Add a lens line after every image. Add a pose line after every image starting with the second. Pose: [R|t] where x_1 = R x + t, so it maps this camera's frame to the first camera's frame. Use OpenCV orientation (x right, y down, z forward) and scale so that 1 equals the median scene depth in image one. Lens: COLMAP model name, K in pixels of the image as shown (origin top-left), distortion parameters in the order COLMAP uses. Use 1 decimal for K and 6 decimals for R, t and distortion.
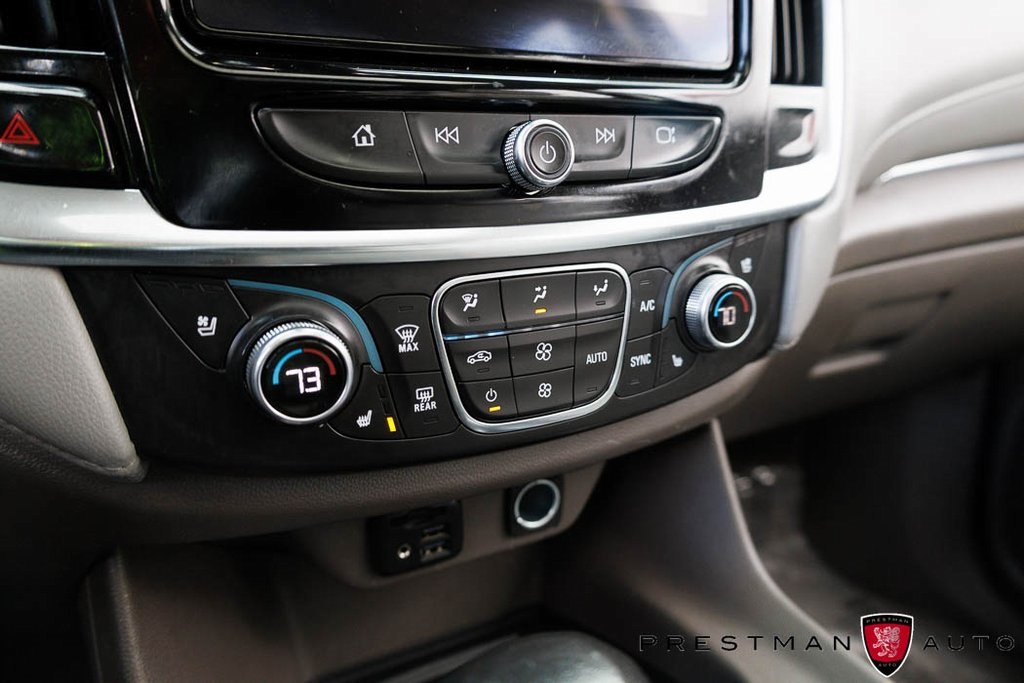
lens RADIAL K [[675.8, 0, 510.8], [0, 675.8, 344.1], [0, 0, 1]] dist [0.024449, 0.002035]
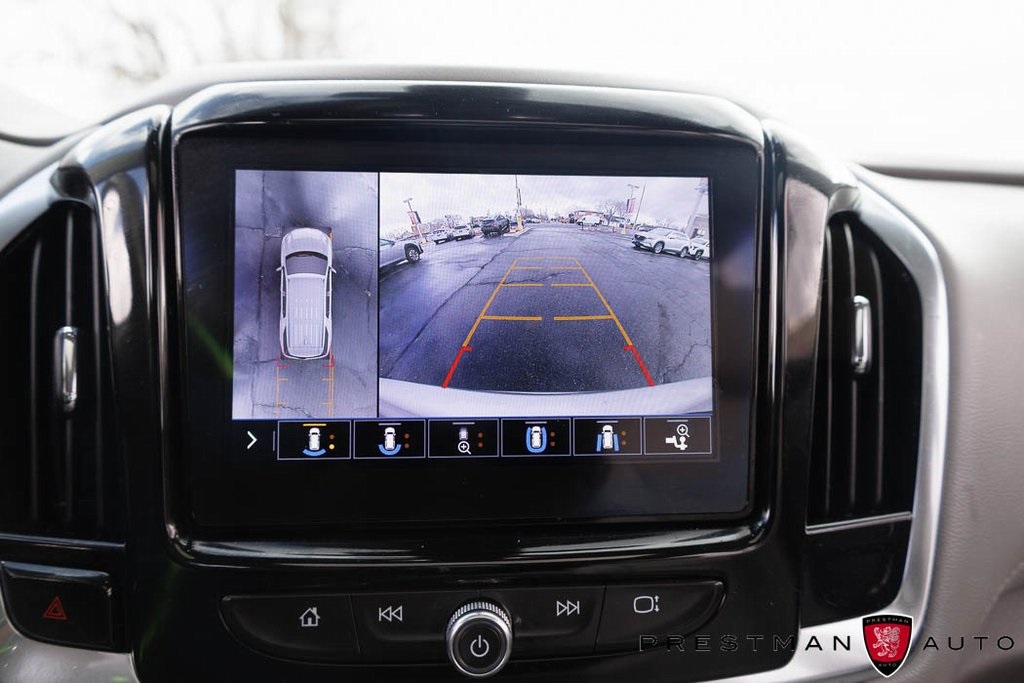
lens RADIAL K [[690.1, 0, 512.0], [0, 690.1, 341.5], [0, 0, 1]] dist [0.012532, 0.003821]
pose [[0.919152, 0.066062, -0.388324, 0.448793], [-0.120592, 0.985694, -0.117750, -0.588325], [0.374990, 0.155059, 0.913969, 0.006312]]
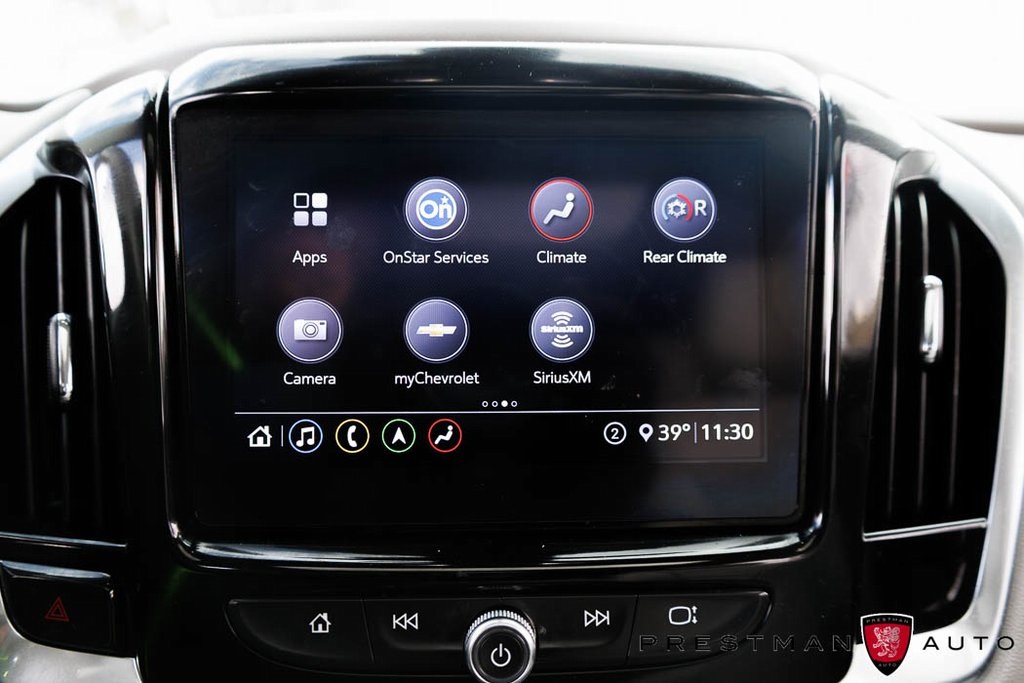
lens RADIAL K [[881.5, 0, 514.0], [0, 881.5, 341.0], [0, 0, 1]] dist [-0.000670, -0.002649]
pose [[0.901792, 0.071557, -0.426205, 0.538233], [-0.123349, 0.987792, -0.095146, -0.574485], [0.414194, 0.138374, 0.899609, -0.148170]]
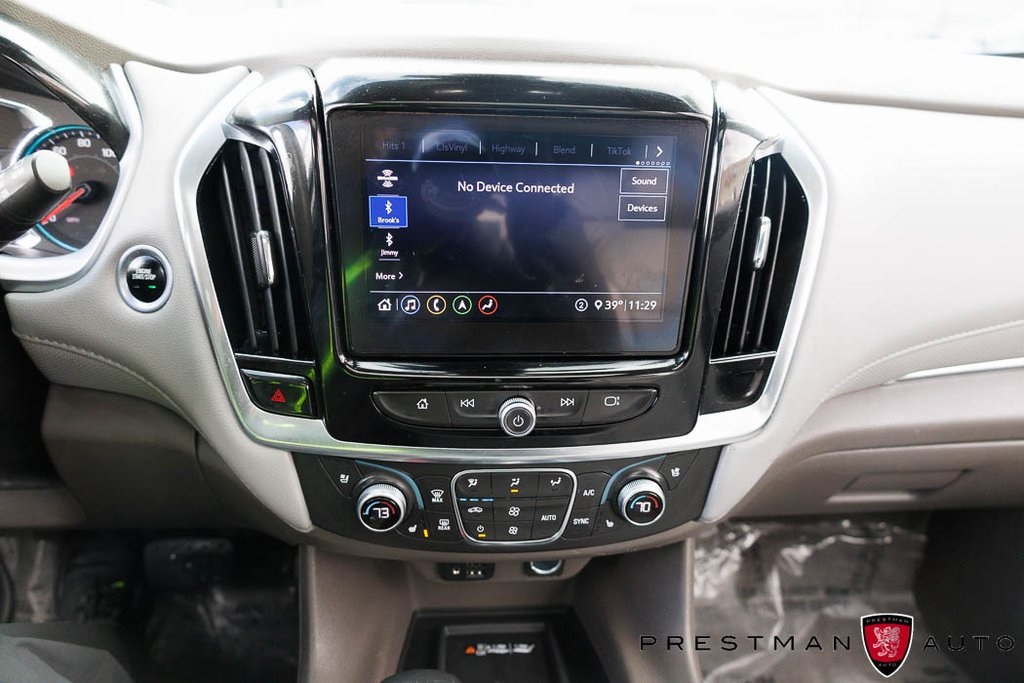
lens RADIAL K [[675.8, 0, 510.8], [0, 675.8, 344.1], [0, 0, 1]] dist [0.024449, 0.002035]
pose [[0.920327, 0.196621, -0.338141, 0.586034], [-0.144913, 0.974354, 0.172149, -0.762405], [0.363317, -0.109432, 0.925216, -0.645891]]
